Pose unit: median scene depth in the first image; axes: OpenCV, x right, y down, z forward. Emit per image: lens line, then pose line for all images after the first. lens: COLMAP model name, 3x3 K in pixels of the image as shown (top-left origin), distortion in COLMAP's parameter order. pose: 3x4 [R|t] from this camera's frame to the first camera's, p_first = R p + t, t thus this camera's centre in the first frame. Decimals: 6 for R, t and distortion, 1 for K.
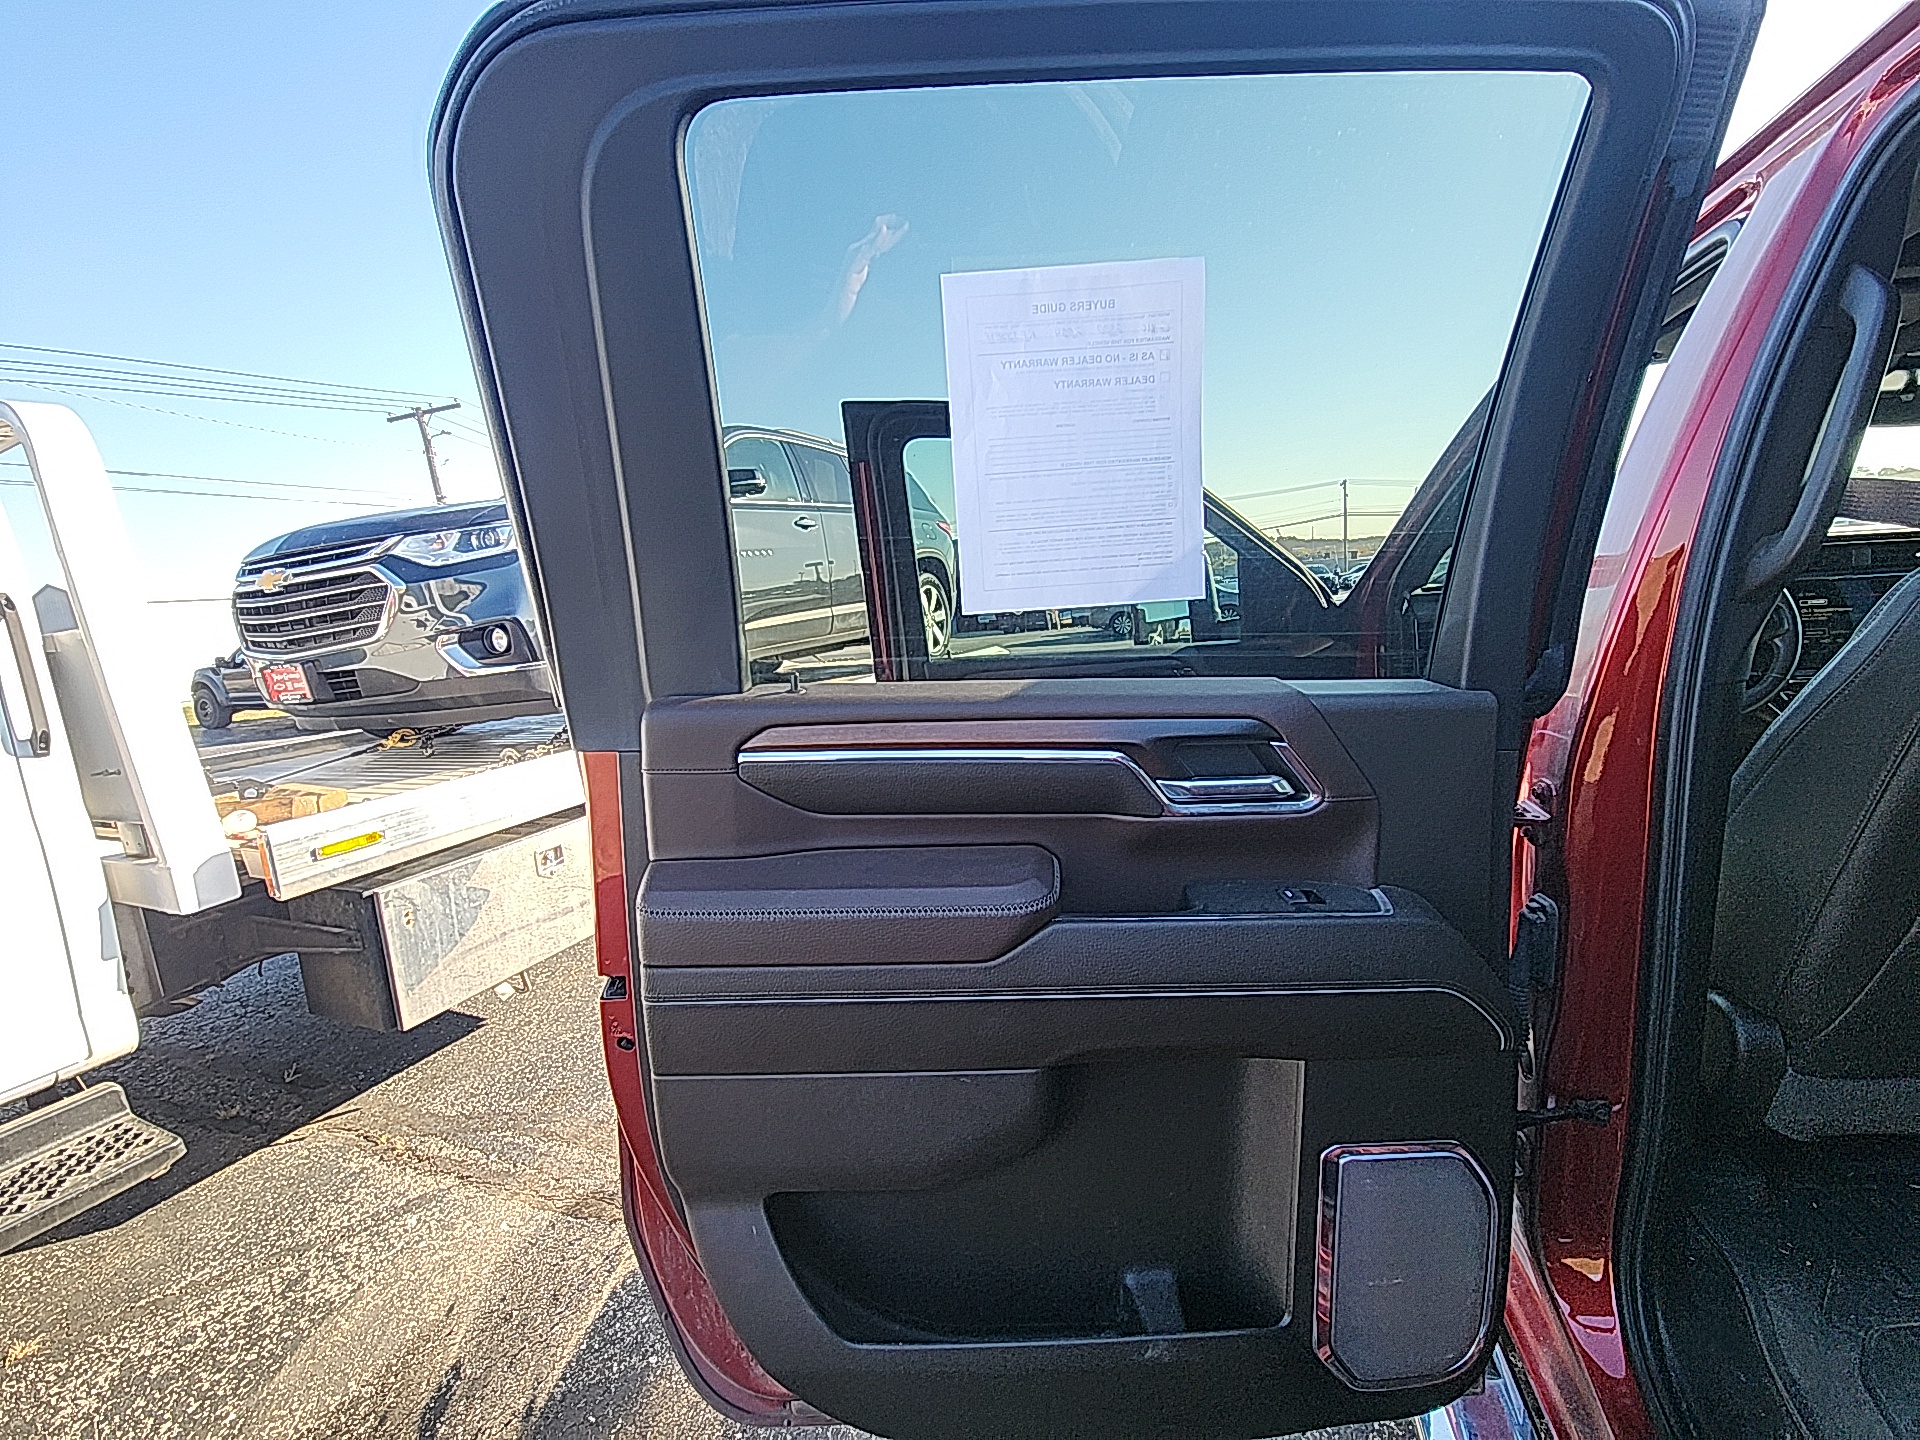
lens RADIAL K [[784.3, 0, 962.5], [0, 784.3, 709.2], [0, 0, 1]] dist [0.001112, -0.000097]
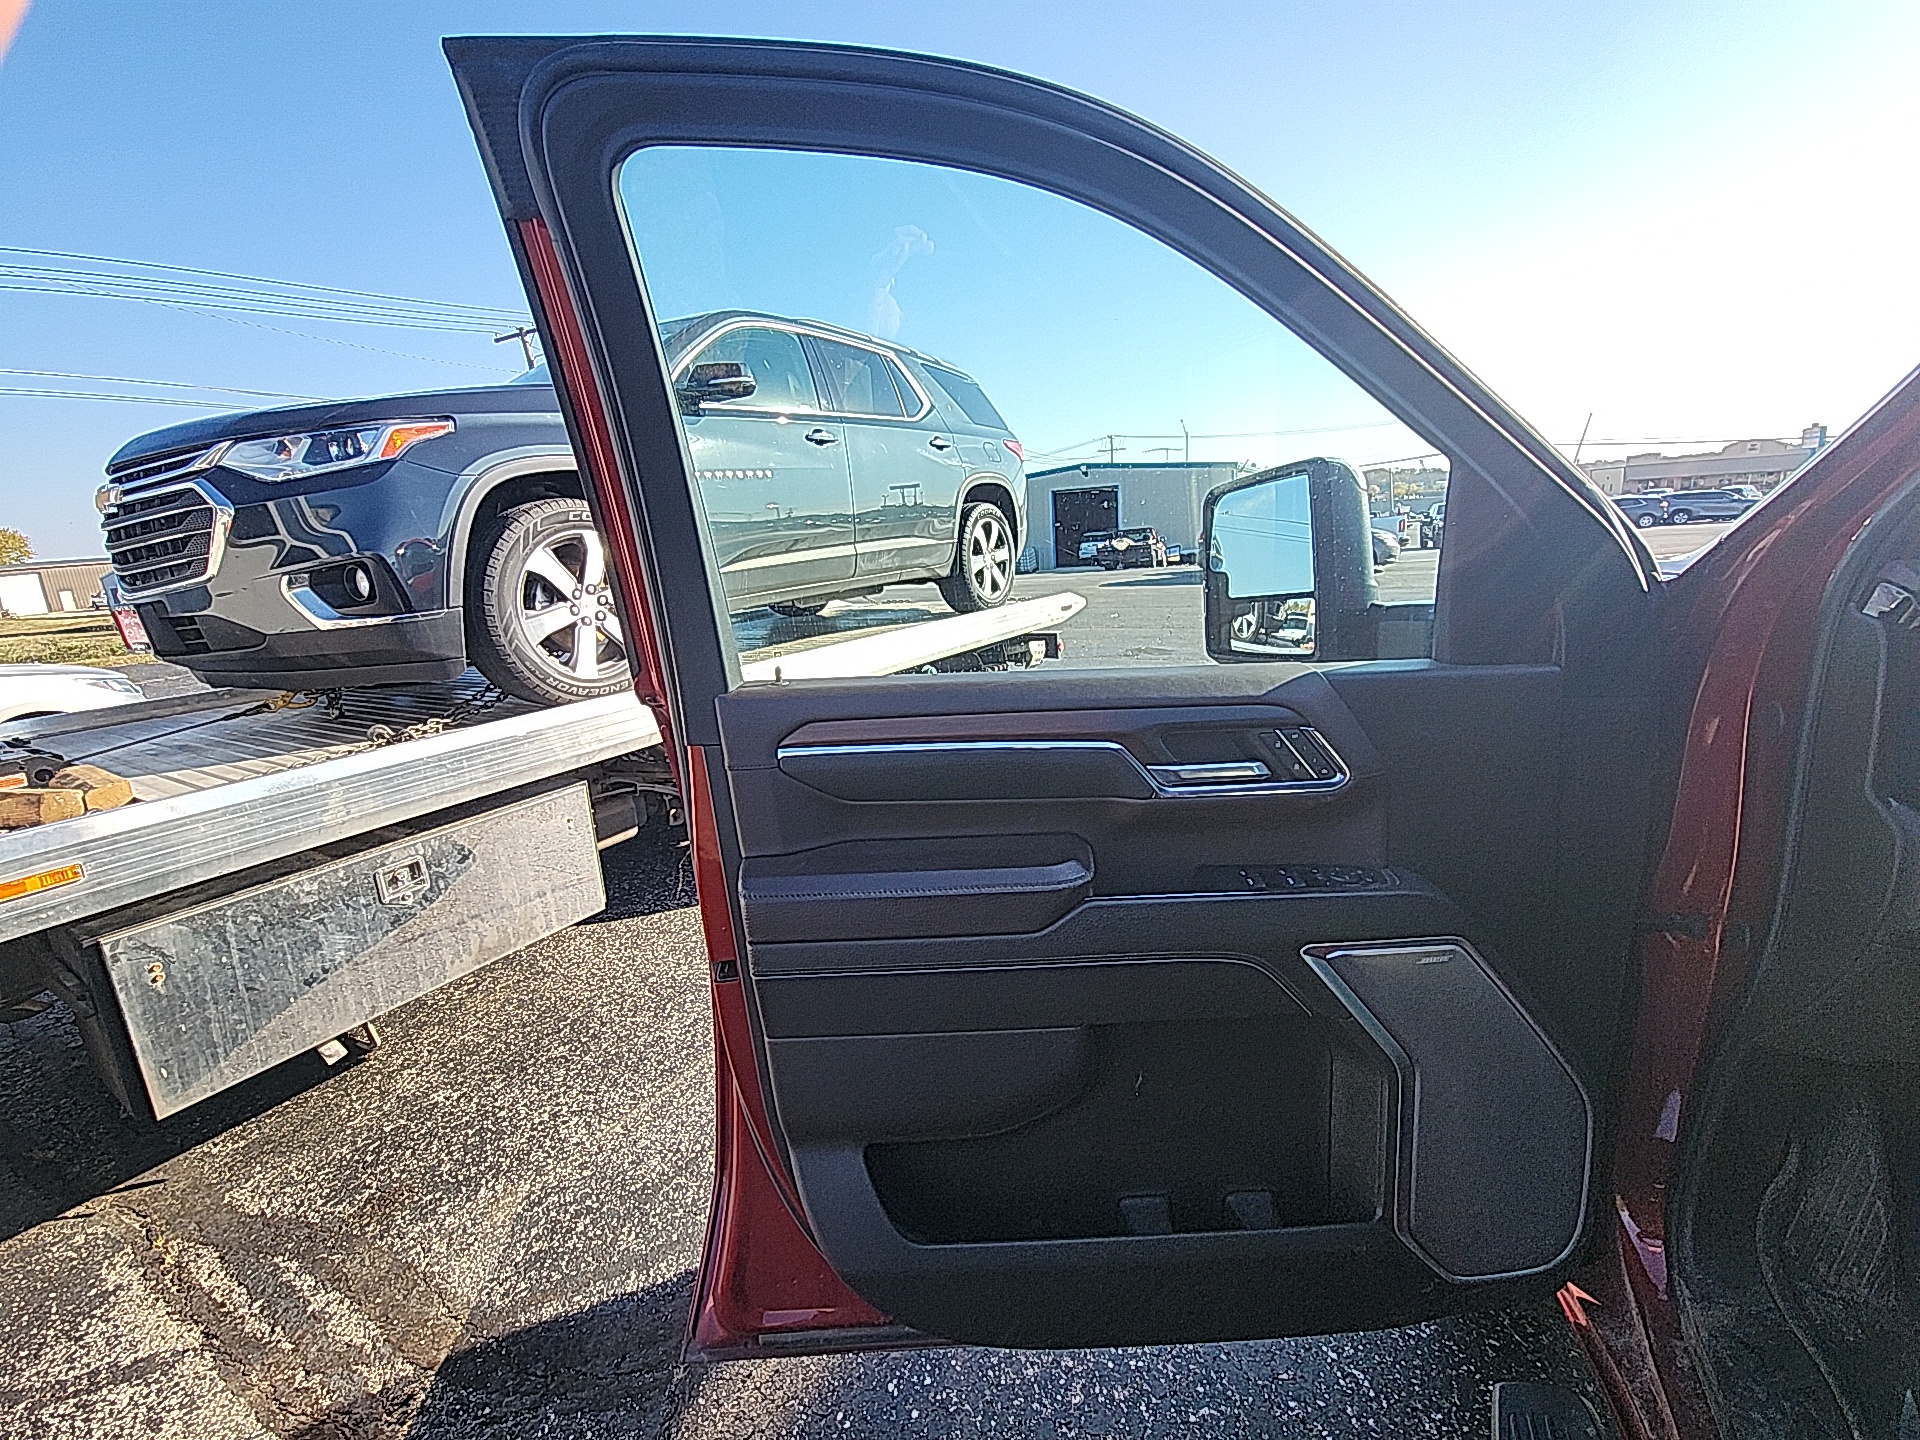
lens RADIAL K [[776.5, 0, 960.0], [0, 776.5, 720.0], [0, 0, 1]] dist [0.001635, 0.000003]
pose [[0.990379, 0.051194, -0.128566, 0.090358], [-0.038097, 0.994020, 0.102337, -0.055524], [0.133036, -0.096454, 0.986407, 0.319238]]
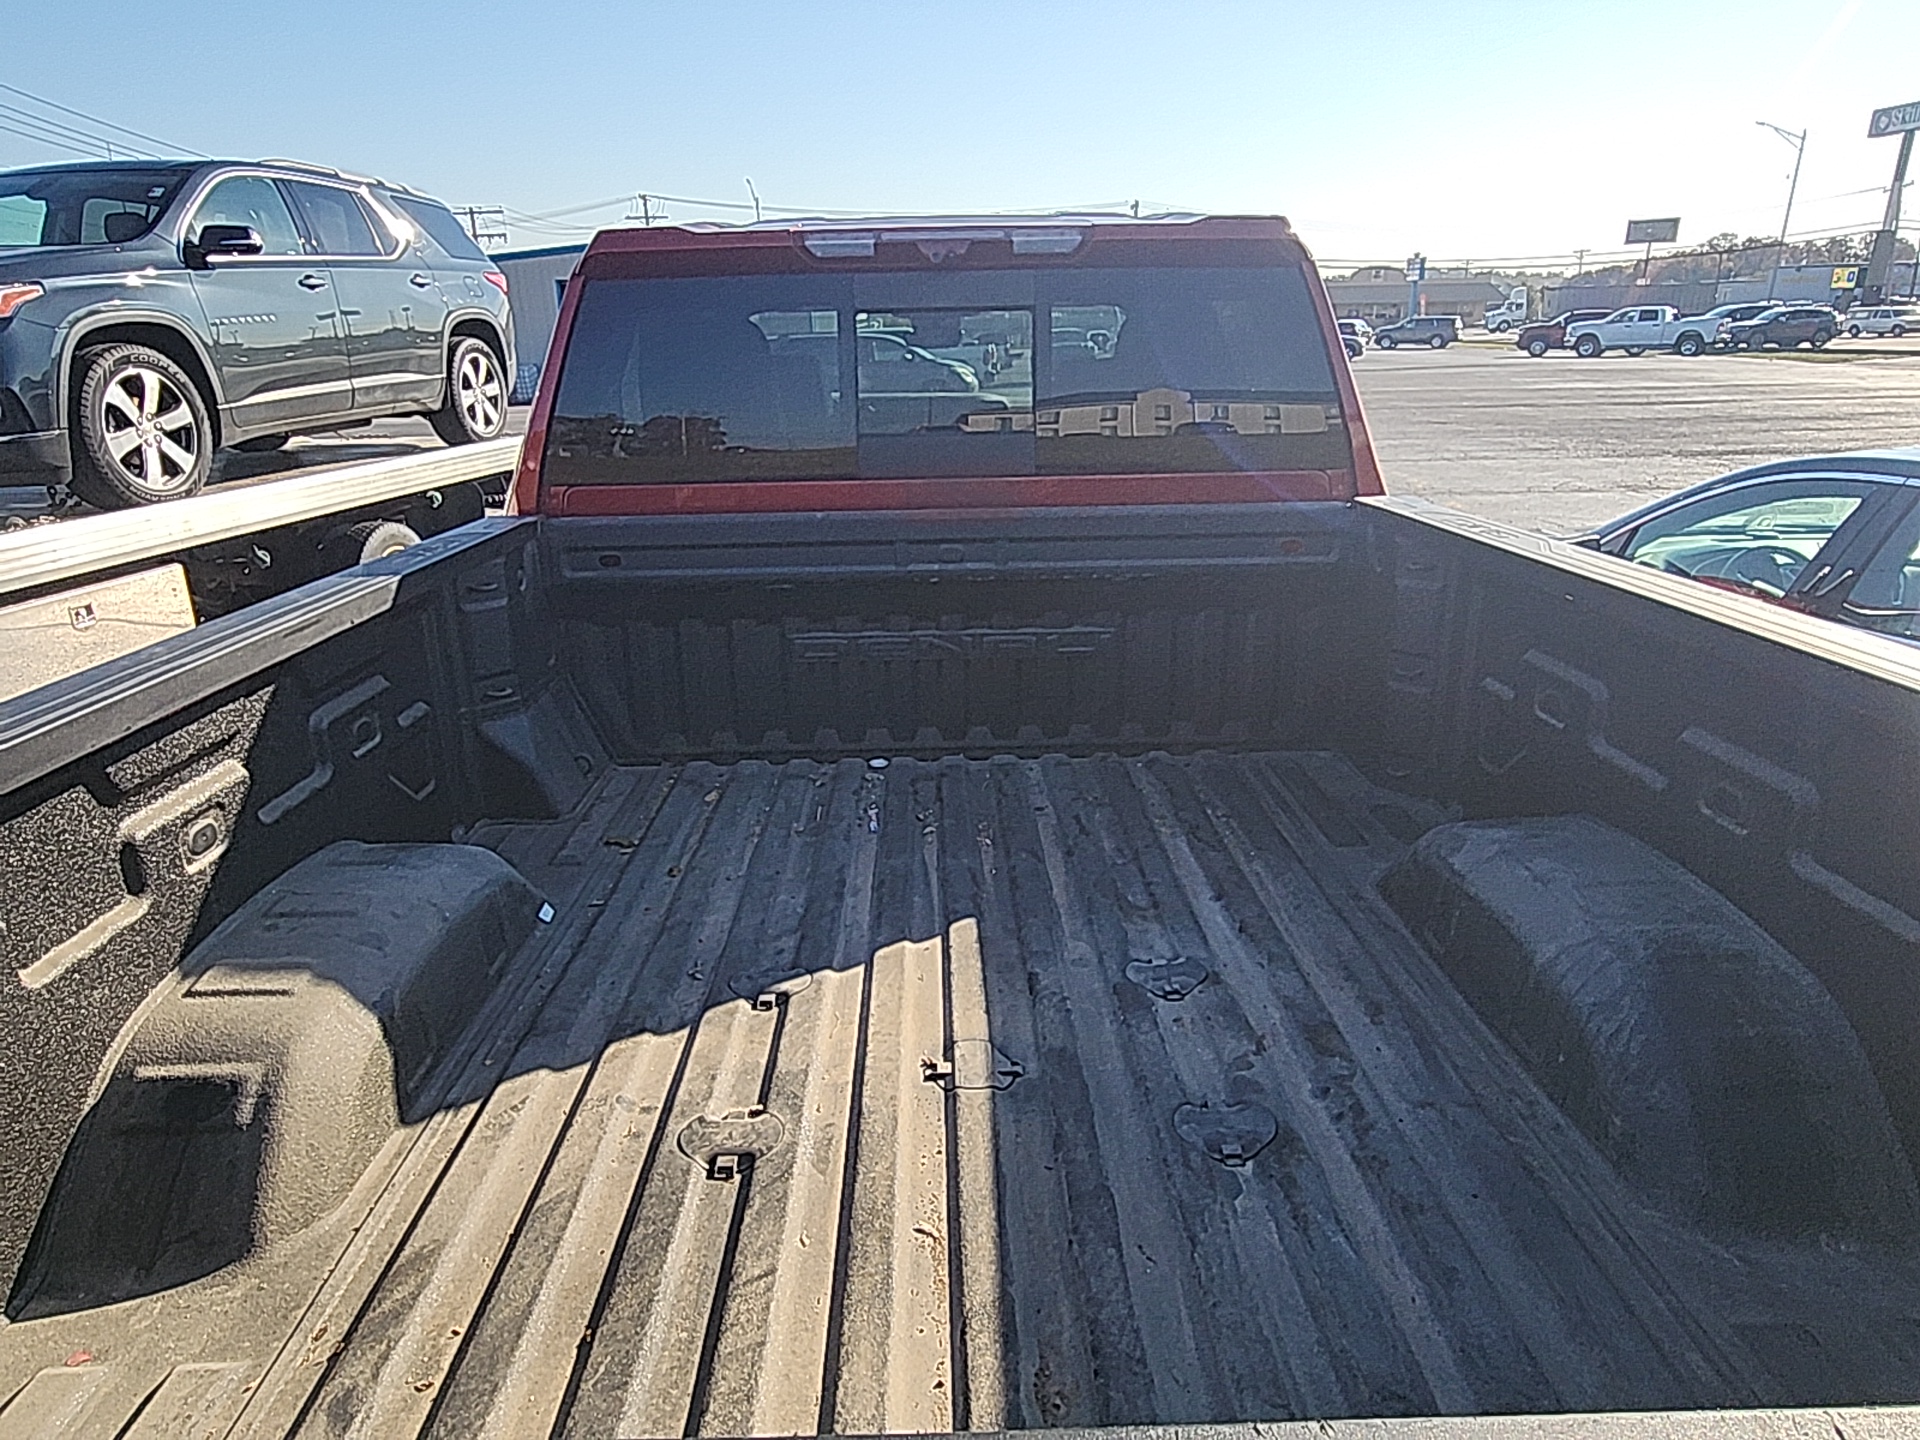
lens RADIAL K [[1170.9, 0, 947.0], [0, 1170.9, 722.5], [0, 0, 1]] dist [0.003655, 0.000697]
pose [[0.960433, -0.026725, 0.277225, 0.176827], [-0.020851, 0.985692, 0.167260, 0.032931], [-0.277729, -0.166422, 0.946134, -0.879827]]
